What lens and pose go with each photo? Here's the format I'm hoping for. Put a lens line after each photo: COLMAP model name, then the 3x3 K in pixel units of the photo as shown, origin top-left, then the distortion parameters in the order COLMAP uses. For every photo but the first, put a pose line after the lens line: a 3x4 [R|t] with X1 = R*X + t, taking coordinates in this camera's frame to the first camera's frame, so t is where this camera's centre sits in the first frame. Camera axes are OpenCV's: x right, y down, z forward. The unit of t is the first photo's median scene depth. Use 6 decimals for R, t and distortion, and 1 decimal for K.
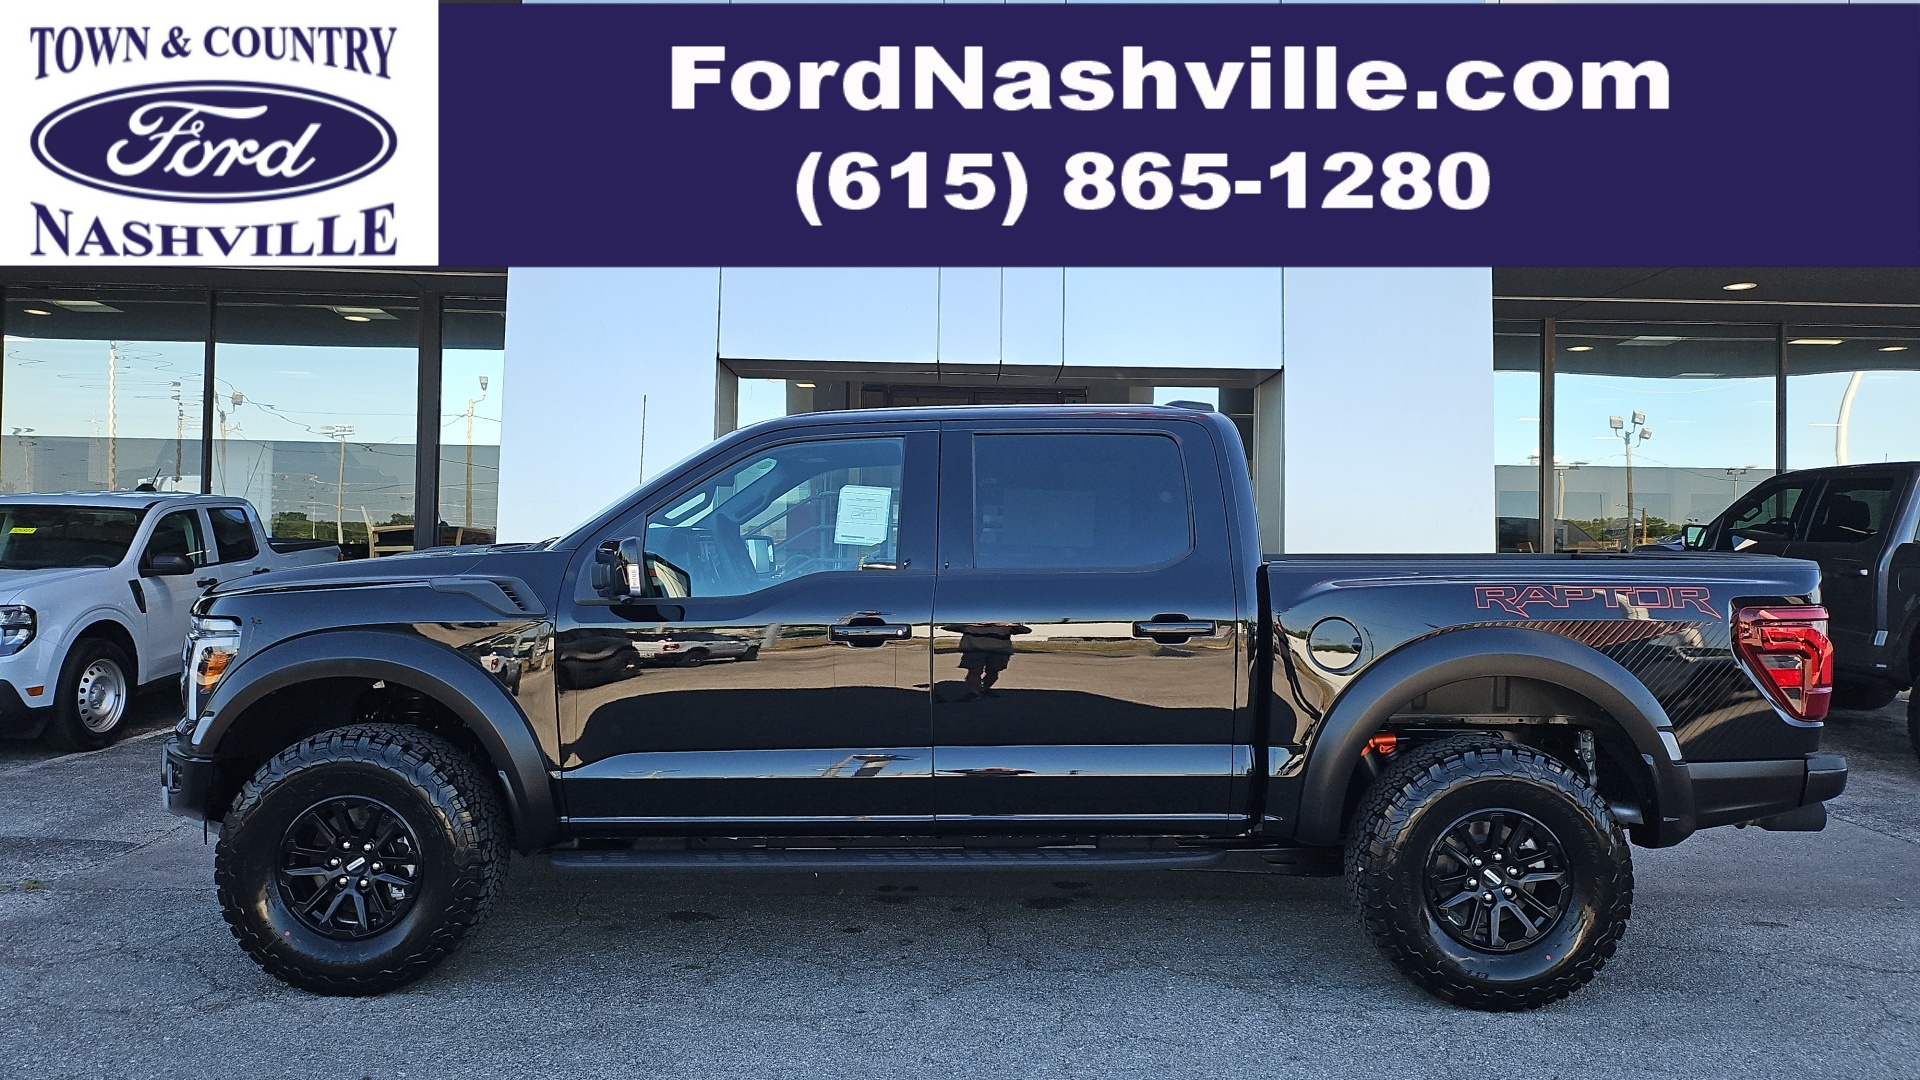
lens RADIAL K [[1344.1, 0, 957.4], [0, 1344.1, 531.1], [0, 0, 1]] dist [0.024775, -0.009428]
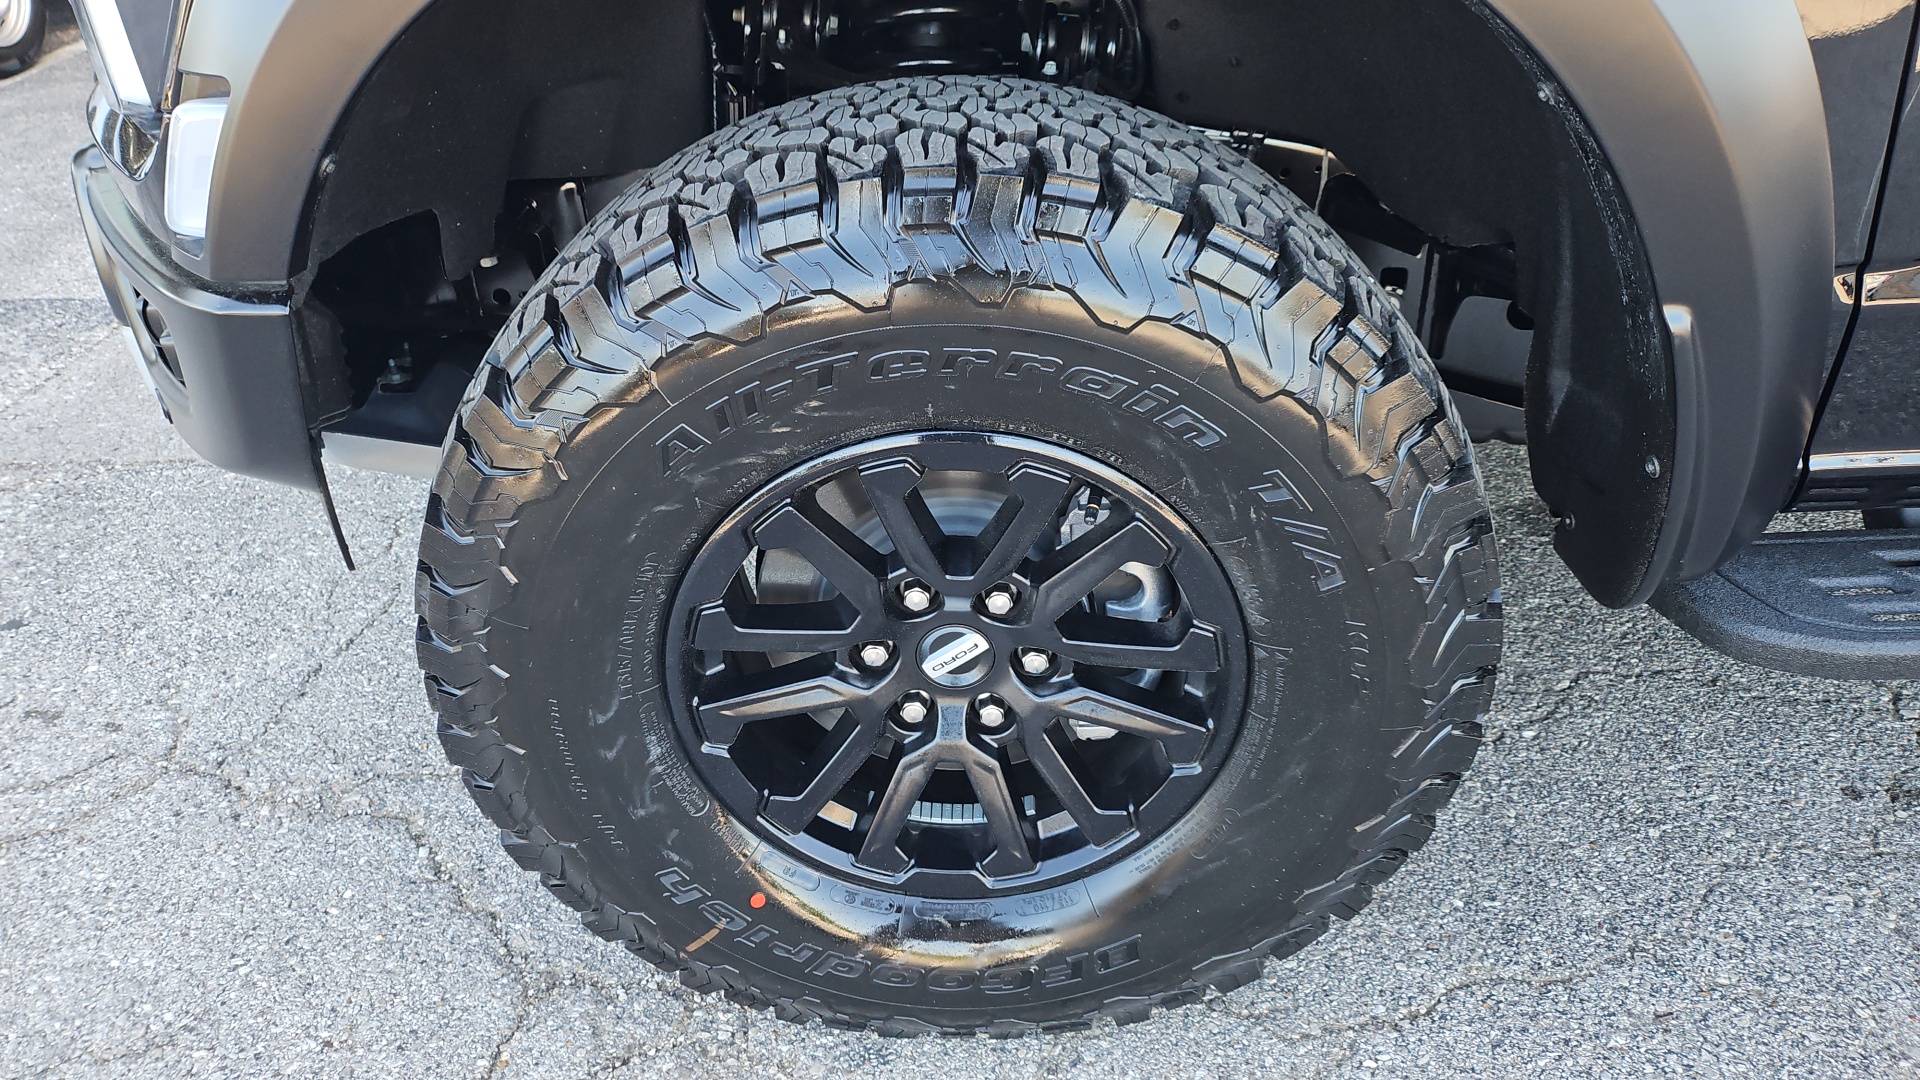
lens RADIAL K [[1341.3, 0, 960.0], [0, 1341.3, 540.0], [0, 0, 1]] dist [0.019007, -0.000278]
pose [[0.998959, -0.040322, -0.021330, -0.438146], [0.045539, 0.854415, 0.517592, 0.093319], [-0.002645, -0.518025, 0.855362, 0.791399]]
